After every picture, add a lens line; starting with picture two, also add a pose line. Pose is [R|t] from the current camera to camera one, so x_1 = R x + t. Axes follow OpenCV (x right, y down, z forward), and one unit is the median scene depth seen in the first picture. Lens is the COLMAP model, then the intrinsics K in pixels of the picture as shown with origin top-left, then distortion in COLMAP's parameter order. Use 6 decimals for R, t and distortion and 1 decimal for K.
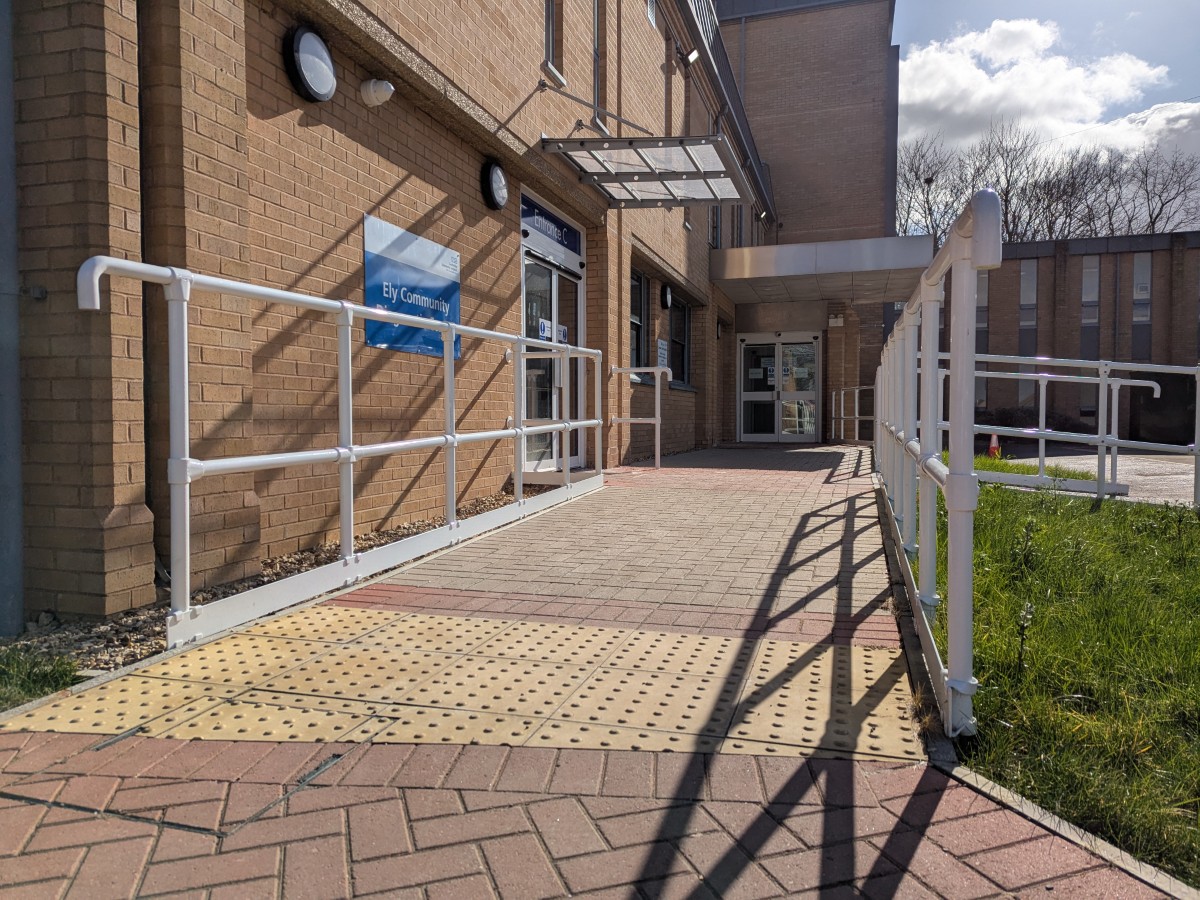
lens RADIAL K [[853.5, 0, 600.0], [0, 853.5, 450.0], [0, 0, 1]] dist [0.052501, -0.002946]
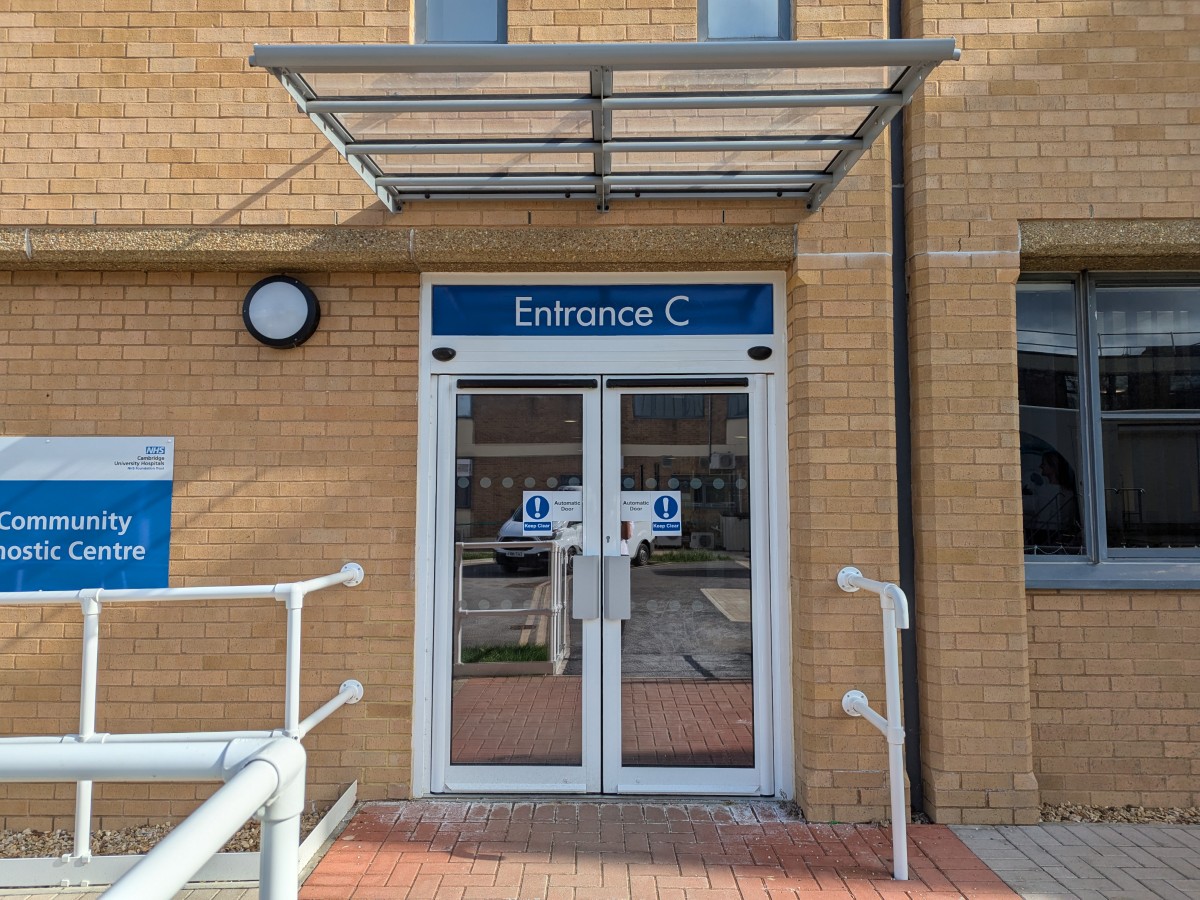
lens RADIAL K [[853.5, 0, 600.0], [0, 853.5, 450.0], [0, 0, 1]] dist [0.052501, -0.002946]
pose [[0.268101, -0.074862, -0.960478, 0.148954], [-0.033983, 0.995621, -0.087087, -0.046037], [0.962791, 0.055988, 0.264383, 0.302620]]
